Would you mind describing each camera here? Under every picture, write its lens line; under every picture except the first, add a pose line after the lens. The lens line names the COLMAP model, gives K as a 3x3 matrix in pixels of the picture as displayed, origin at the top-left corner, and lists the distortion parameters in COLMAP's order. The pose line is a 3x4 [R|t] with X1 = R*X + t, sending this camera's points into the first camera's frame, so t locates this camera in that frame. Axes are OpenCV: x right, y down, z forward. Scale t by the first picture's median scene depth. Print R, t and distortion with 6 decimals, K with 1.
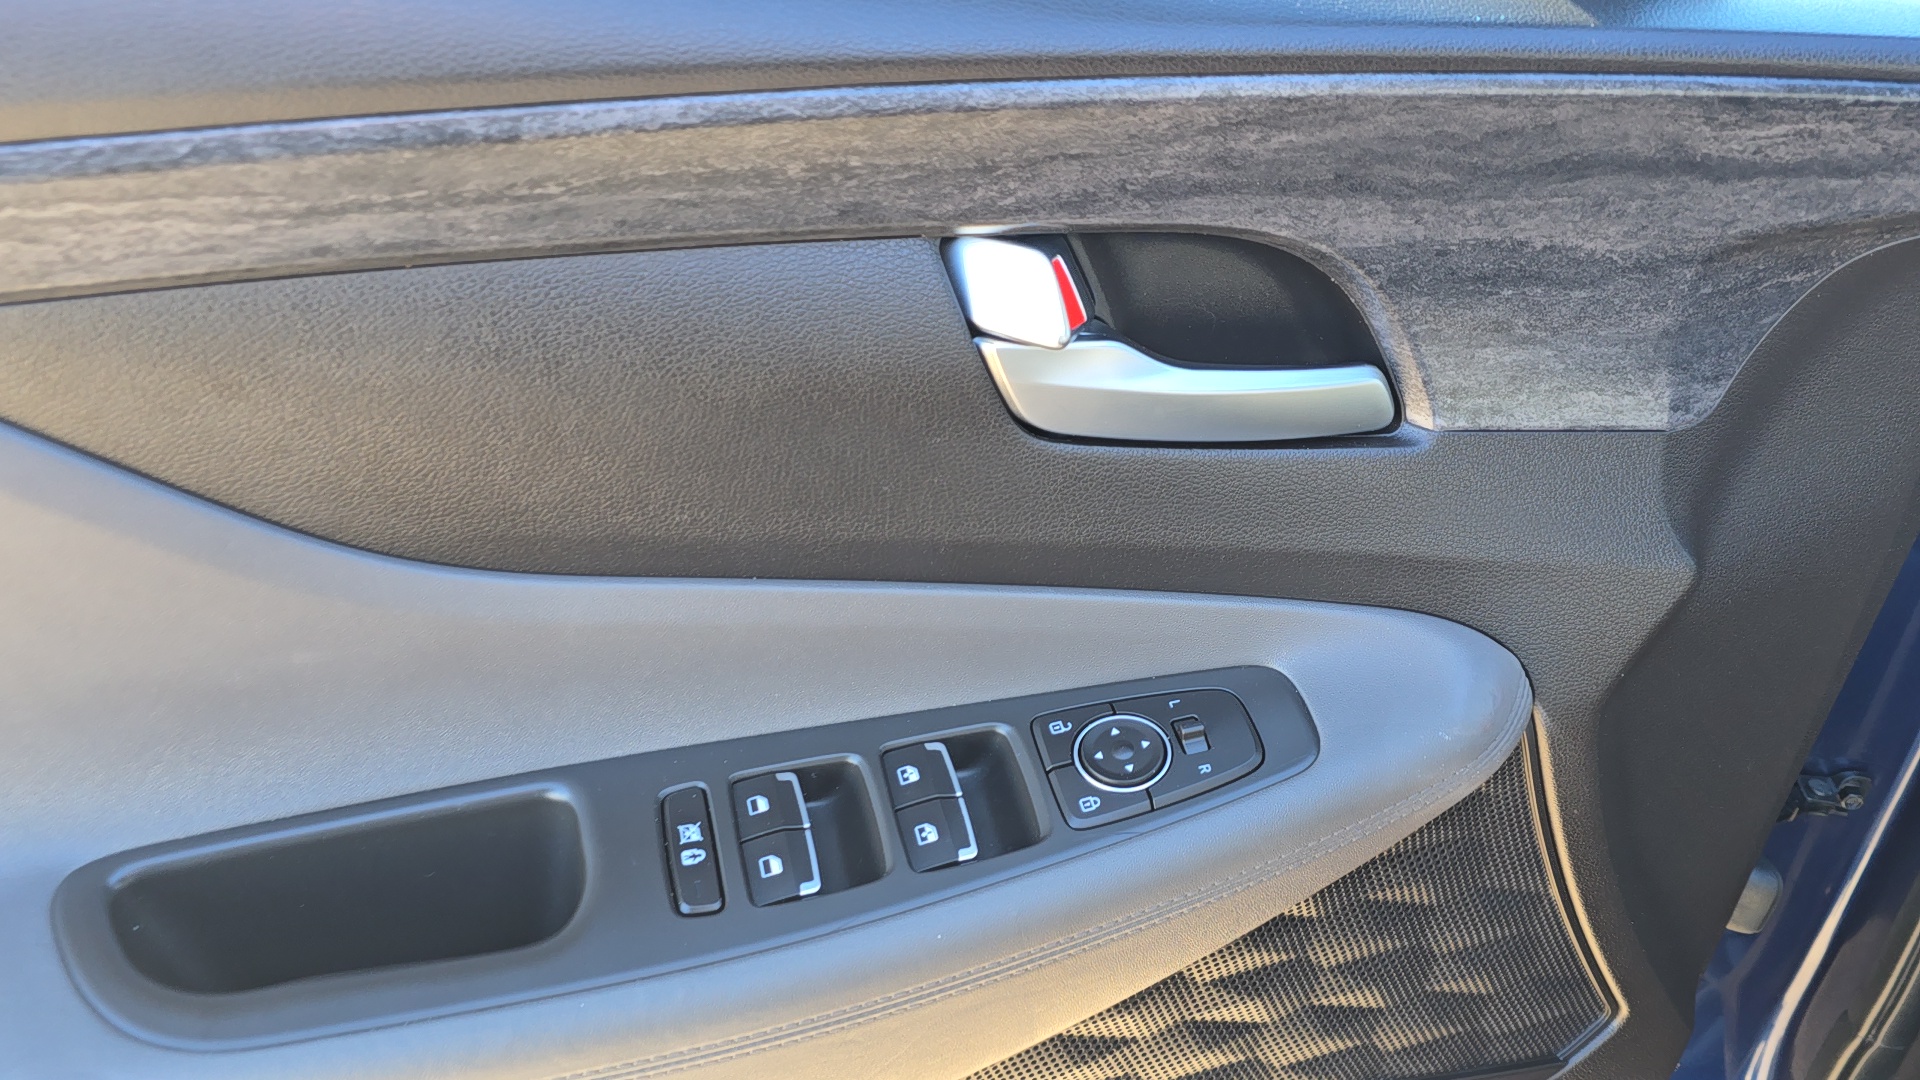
lens RADIAL K [[1692.8, 0, 960.0], [0, 1692.8, 540.0], [0, 0, 1]] dist [-0.014200, 0.005394]
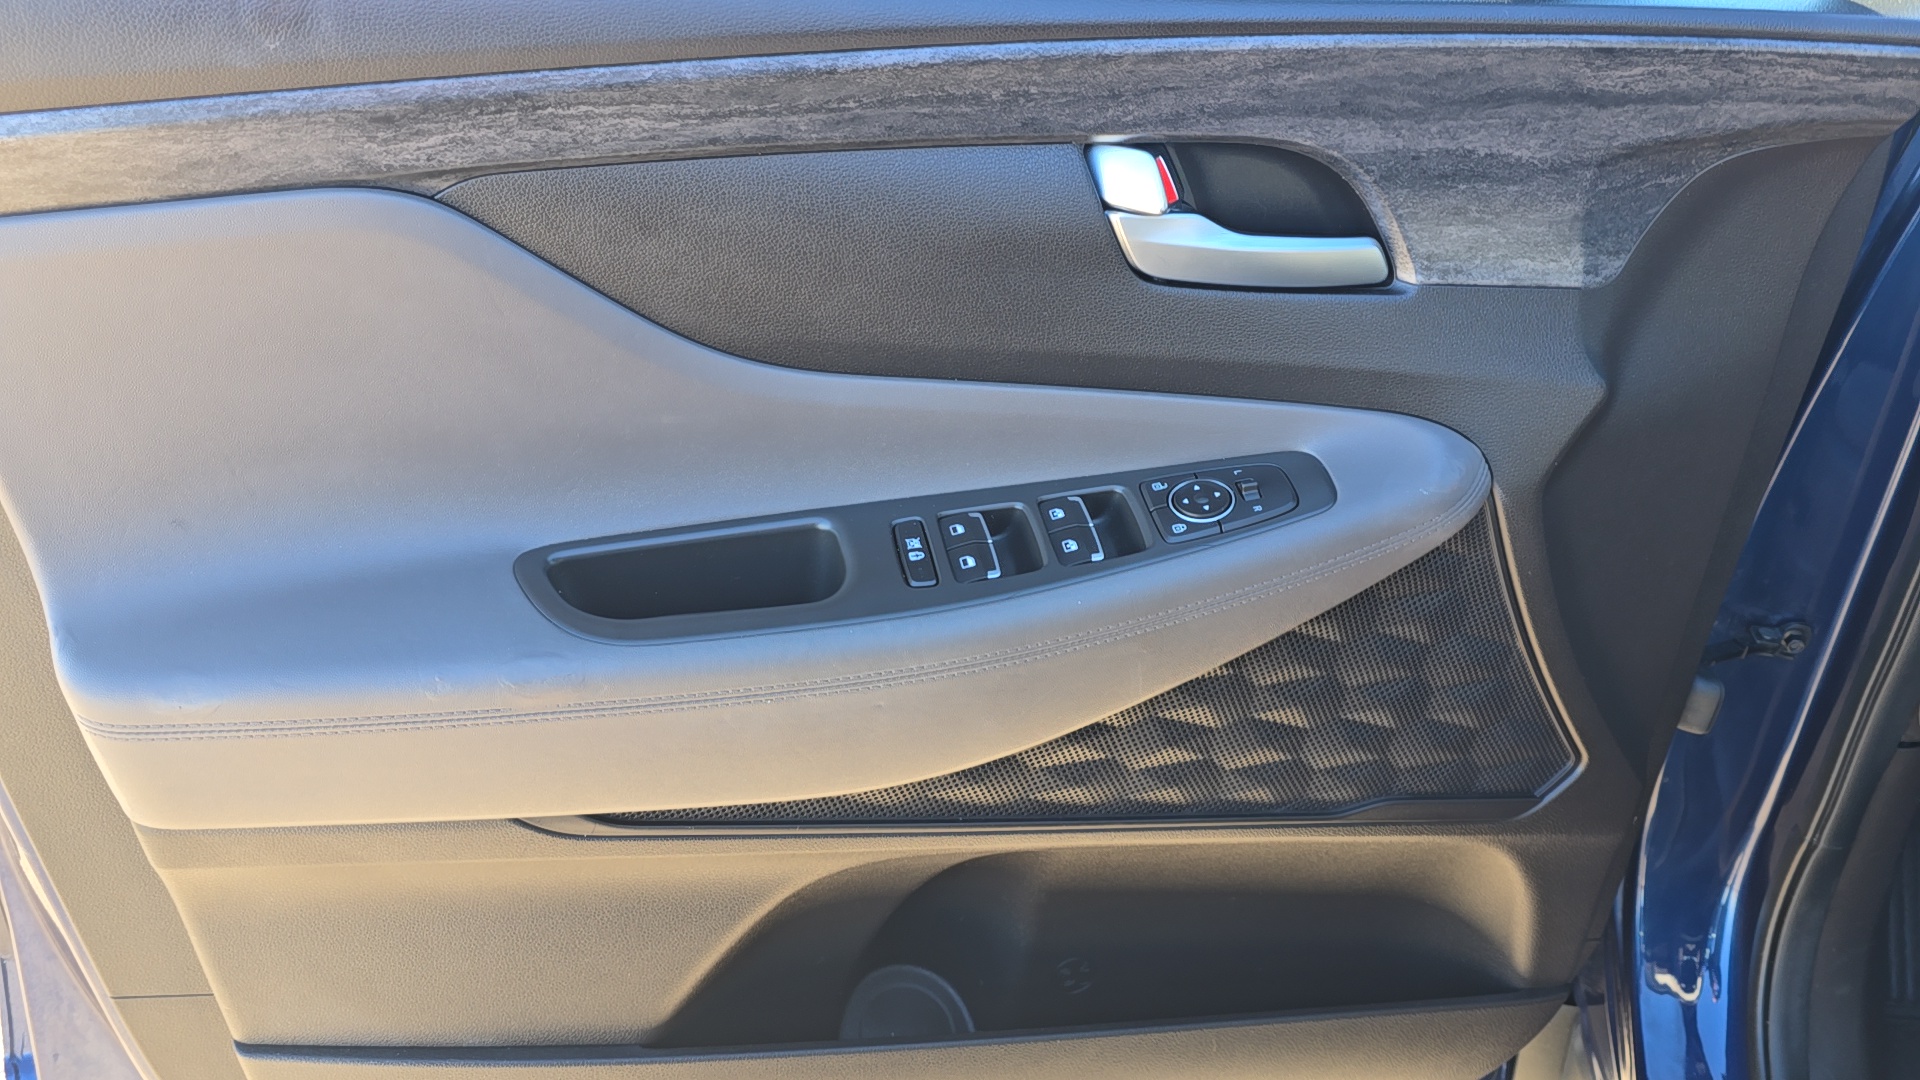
lens RADIAL K [[1680.3, 0, 952.9], [0, 1680.3, 540.1], [0, 0, 1]] dist [-0.001881, -0.000074]
pose [[0.998147, 0.006645, -0.060478, -0.035012], [-0.008789, 0.999340, -0.035252, 0.233080], [0.060204, 0.035718, 0.997547, -0.520467]]
